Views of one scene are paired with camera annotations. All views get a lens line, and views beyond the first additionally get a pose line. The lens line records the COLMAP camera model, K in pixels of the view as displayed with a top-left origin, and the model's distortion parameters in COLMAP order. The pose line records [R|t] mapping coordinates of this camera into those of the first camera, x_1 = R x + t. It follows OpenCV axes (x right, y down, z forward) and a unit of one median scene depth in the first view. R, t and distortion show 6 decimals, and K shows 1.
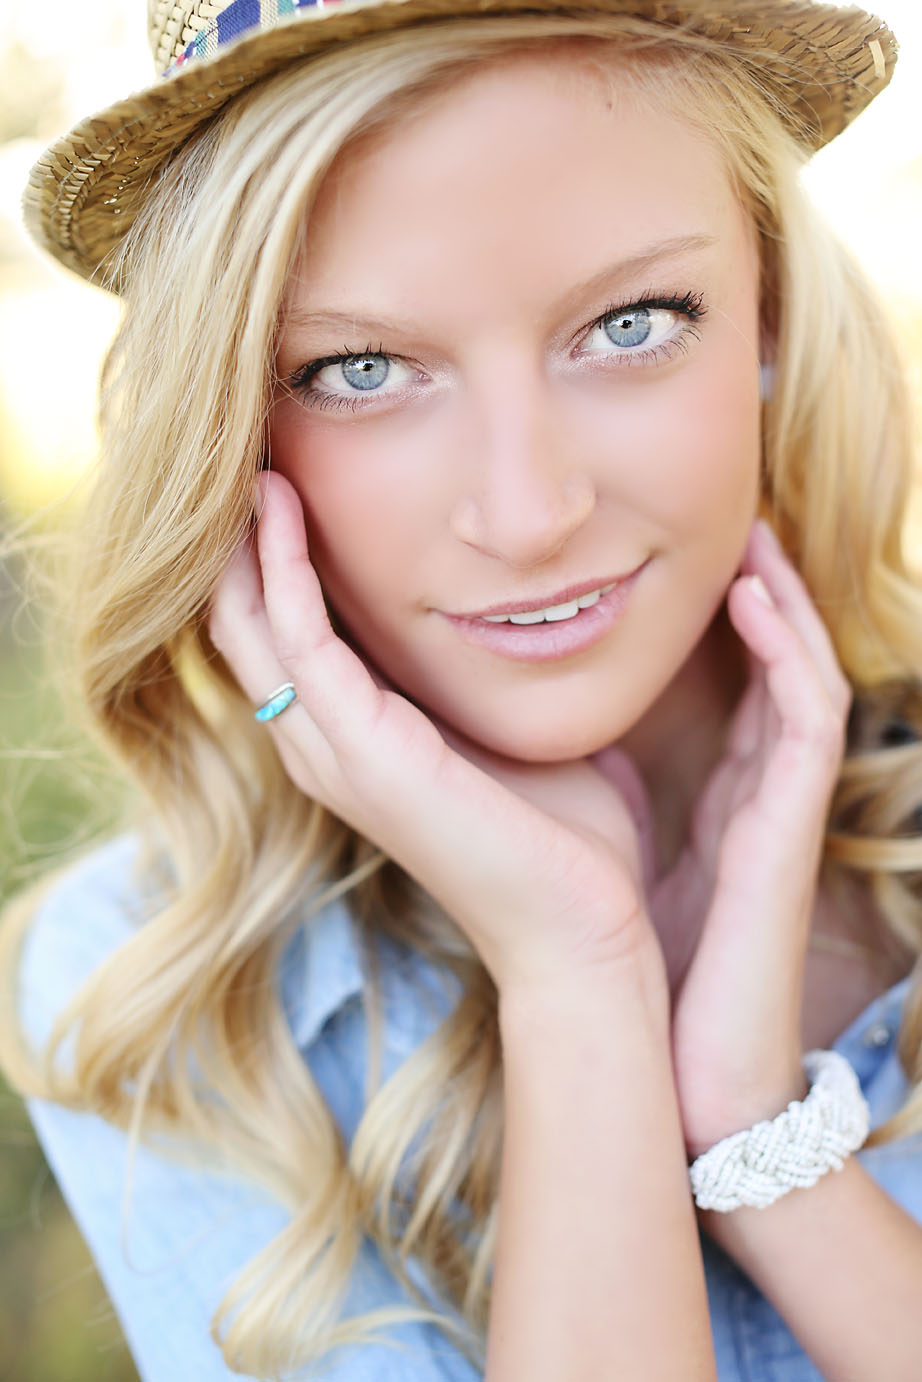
lens RADIAL K [[2038.6, 0, 469.6], [0, 2038.6, 690.3], [0, 0, 1]] dist [0.071305, 0.000000]
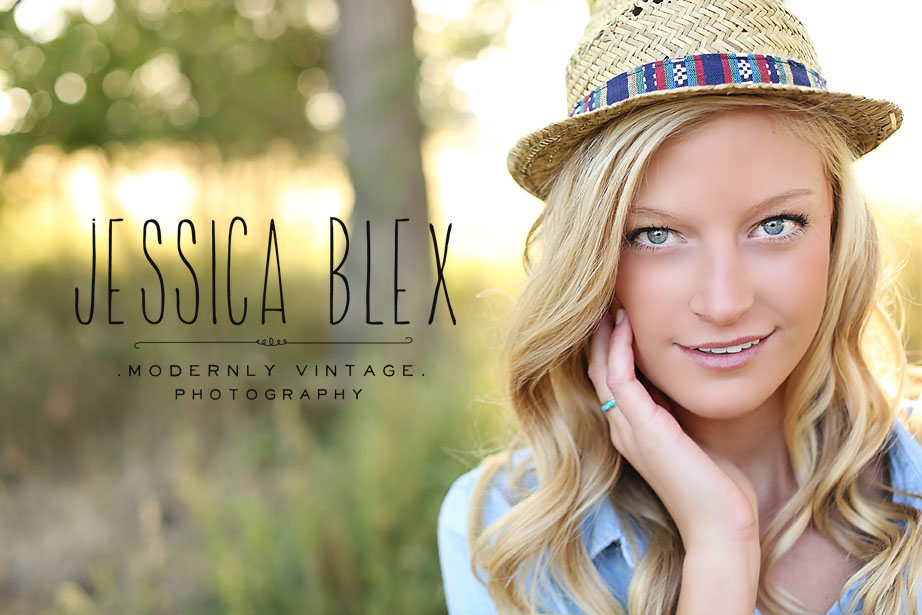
lens RADIAL K [[1360.0, 0, 462.6], [0, 1360.0, 270.5], [0, 0, 1]] dist [0.071305, 0.000000]
pose [[0.990694, 0.083436, -0.107536, -0.099209], [-0.097457, 0.986376, -0.132527, 0.106799], [0.095013, 0.141774, 0.985329, -0.526945]]
